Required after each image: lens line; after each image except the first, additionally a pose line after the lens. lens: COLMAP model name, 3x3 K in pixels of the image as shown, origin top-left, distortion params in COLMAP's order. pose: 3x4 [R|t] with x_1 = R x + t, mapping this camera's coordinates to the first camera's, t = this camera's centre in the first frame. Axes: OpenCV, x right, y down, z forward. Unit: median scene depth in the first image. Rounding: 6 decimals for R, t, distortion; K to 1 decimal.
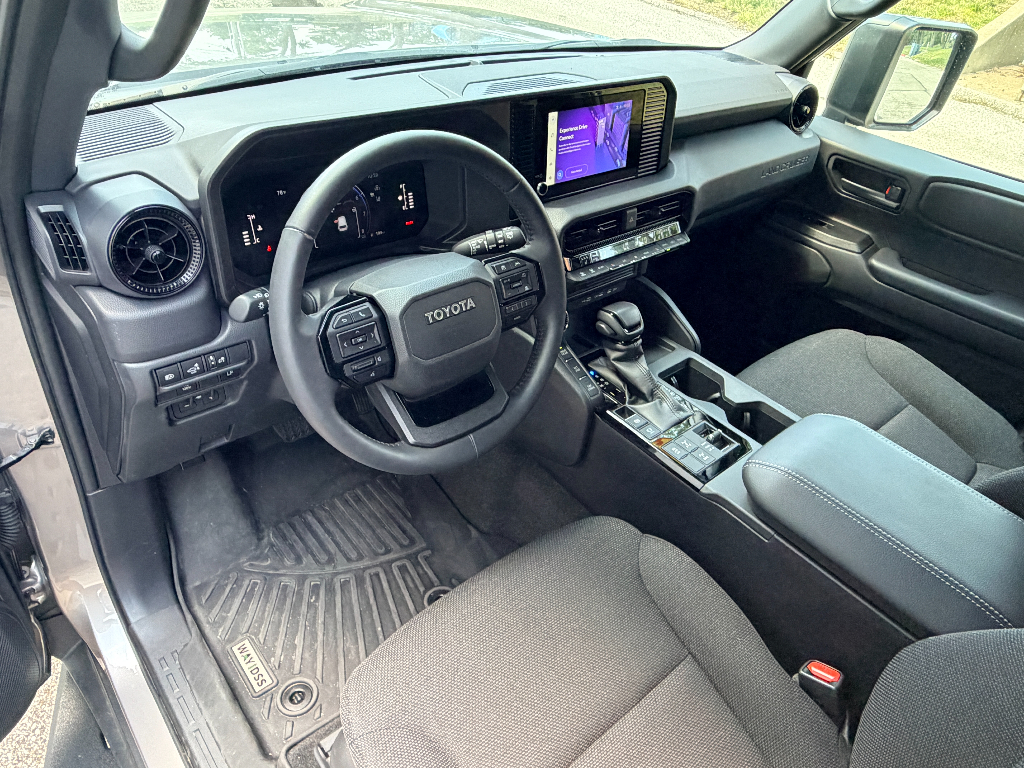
lens RADIAL K [[669.2, 0, 510.8], [0, 669.2, 380.8], [0, 0, 1]] dist [-0.009741, -0.000805]
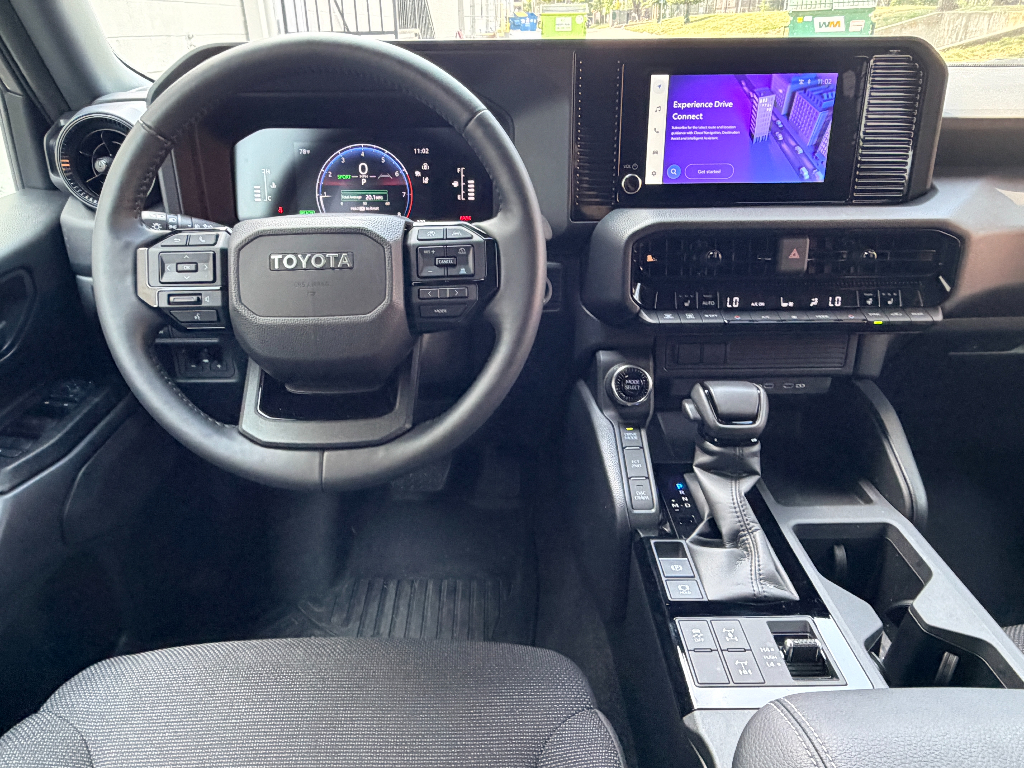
lens RADIAL K [[712.2, 0, 509.0], [0, 712.2, 382.9], [0, 0, 1]] dist [-0.003045, 0.001722]
pose [[0.761433, 0.183122, -0.621841, 0.439263], [-0.324350, 0.938182, -0.120881, 0.032725], [0.561264, 0.293737, 0.773758, 0.420352]]
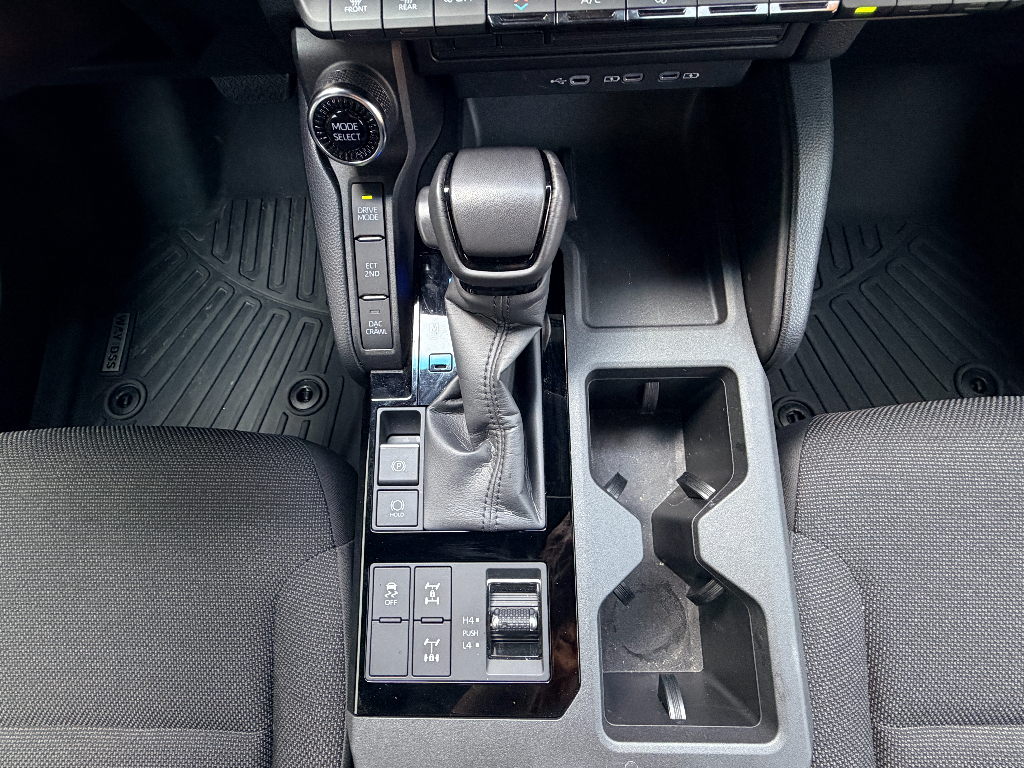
lens RADIAL K [[521.6, 0, 506.9], [0, 521.6, 381.5], [0, 0, 1]] dist [0.000942, 0.000169]
pose [[0.750328, 0.599262, -0.279092, 0.306623], [-0.297477, 0.683102, 0.666992, -0.225182], [0.590351, -0.417440, 0.690818, 0.865926]]
